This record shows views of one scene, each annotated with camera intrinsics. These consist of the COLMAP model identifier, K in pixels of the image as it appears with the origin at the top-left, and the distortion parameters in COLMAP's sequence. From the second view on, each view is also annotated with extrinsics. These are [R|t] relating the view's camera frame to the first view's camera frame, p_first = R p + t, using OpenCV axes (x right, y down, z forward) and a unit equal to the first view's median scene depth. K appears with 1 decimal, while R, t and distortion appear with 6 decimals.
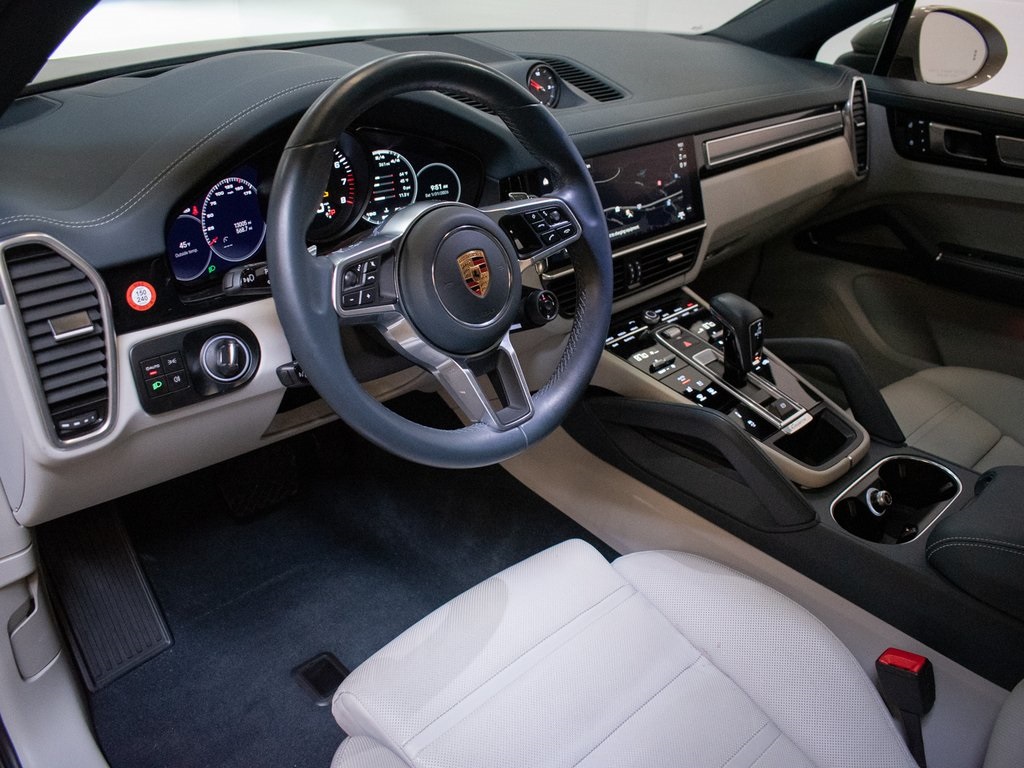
lens RADIAL K [[937.9, 0, 511.6], [0, 937.9, 383.3], [0, 0, 1]] dist [-0.073632, 0.000000]
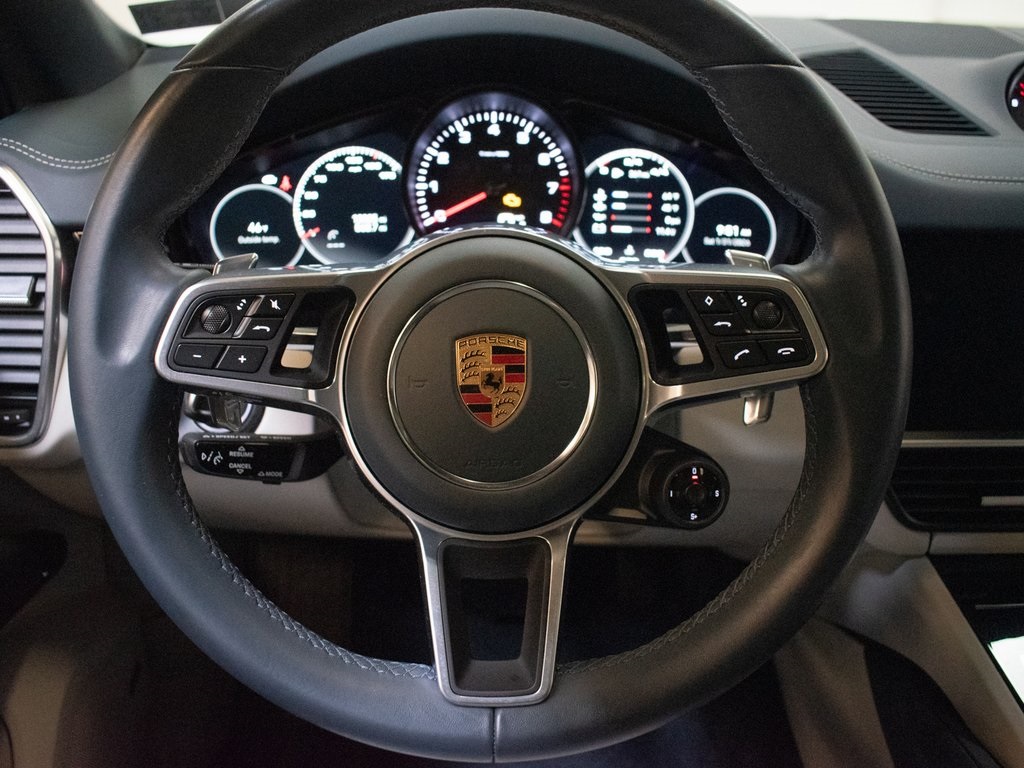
lens RADIAL K [[937.9, 0, 512.1], [0, 937.9, 385.0], [0, 0, 1]] dist [-0.073632, 0.000000]
pose [[0.711350, 0.275951, -0.646400, 0.237993], [-0.309263, 0.948773, 0.064698, -0.125112], [0.631140, 0.153884, 0.760251, 0.535772]]
